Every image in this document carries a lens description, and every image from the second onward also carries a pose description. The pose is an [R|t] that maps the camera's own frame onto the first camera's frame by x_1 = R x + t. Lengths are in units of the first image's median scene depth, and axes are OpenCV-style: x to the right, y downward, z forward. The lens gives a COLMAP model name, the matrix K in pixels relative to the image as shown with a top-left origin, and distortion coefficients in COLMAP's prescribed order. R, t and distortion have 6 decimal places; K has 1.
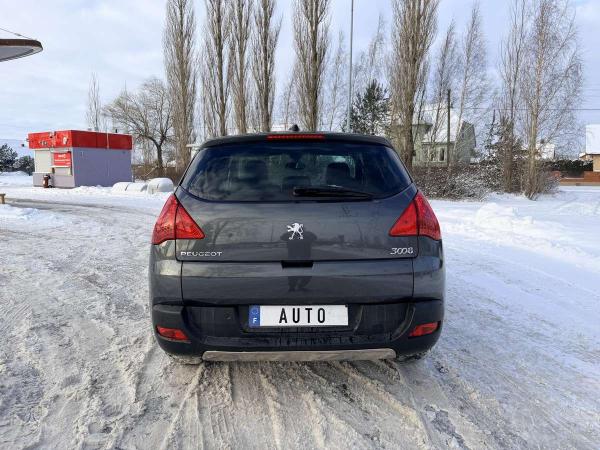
lens RADIAL K [[457.1, 0, 300.0], [0, 457.1, 225.0], [0, 0, 1]] dist [0.060006, -0.073224]
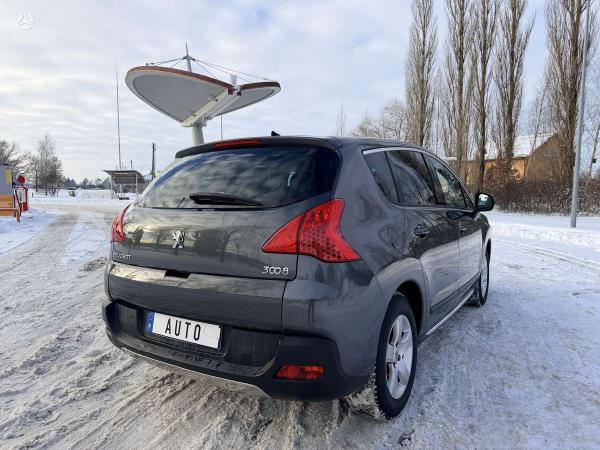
lens RADIAL K [[446.9, 0, 300.0], [0, 446.9, 239.2], [0, 0, 1]] dist [-0.004843, -0.006605]
pose [[0.826877, 0.049641, -0.560188, 0.089702], [-0.054425, 0.998485, 0.008145, -0.000947], [0.559743, 0.023753, 0.828325, 0.046918]]
